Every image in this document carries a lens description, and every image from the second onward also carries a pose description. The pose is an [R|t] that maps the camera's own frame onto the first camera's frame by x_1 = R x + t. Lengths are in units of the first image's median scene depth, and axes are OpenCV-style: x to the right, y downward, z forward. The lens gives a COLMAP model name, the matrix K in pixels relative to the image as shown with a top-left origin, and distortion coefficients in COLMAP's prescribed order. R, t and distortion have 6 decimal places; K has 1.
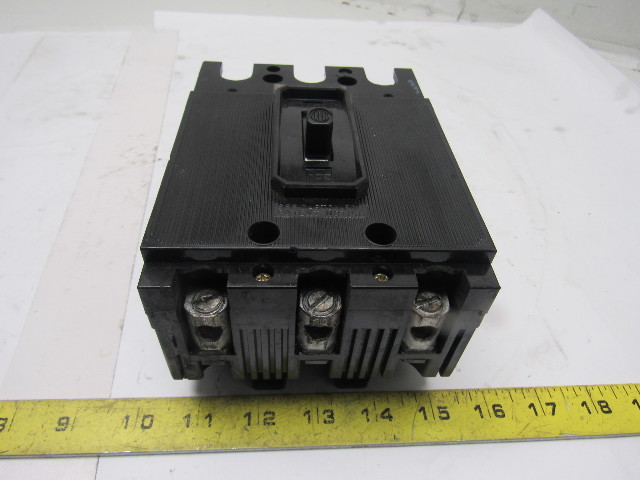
lens RADIAL K [[447.5, 0, 327.1], [0, 447.5, 228.9], [0, 0, 1]] dist [0.009568, -0.006910]
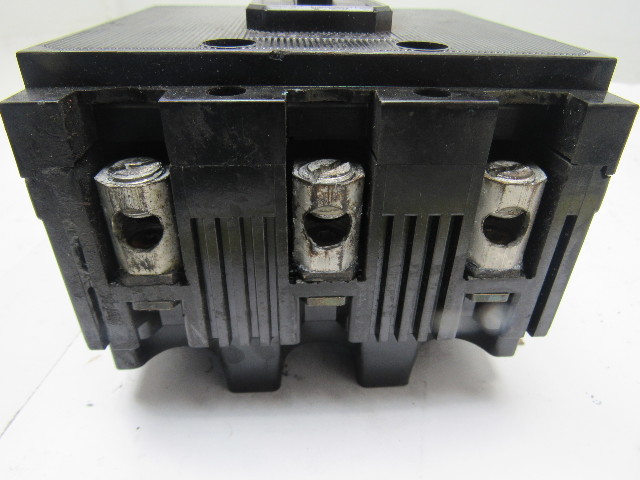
lens RADIAL K [[495.2, 0, 318.5], [0, 495.2, 240.3], [0, 0, 1]] dist [-0.009578, -0.002866]
pose [[0.998596, -0.052468, -0.007244, -0.026833], [0.050314, 0.982421, -0.179770, 0.355811], [0.016549, 0.179153, 0.983682, 0.362959]]
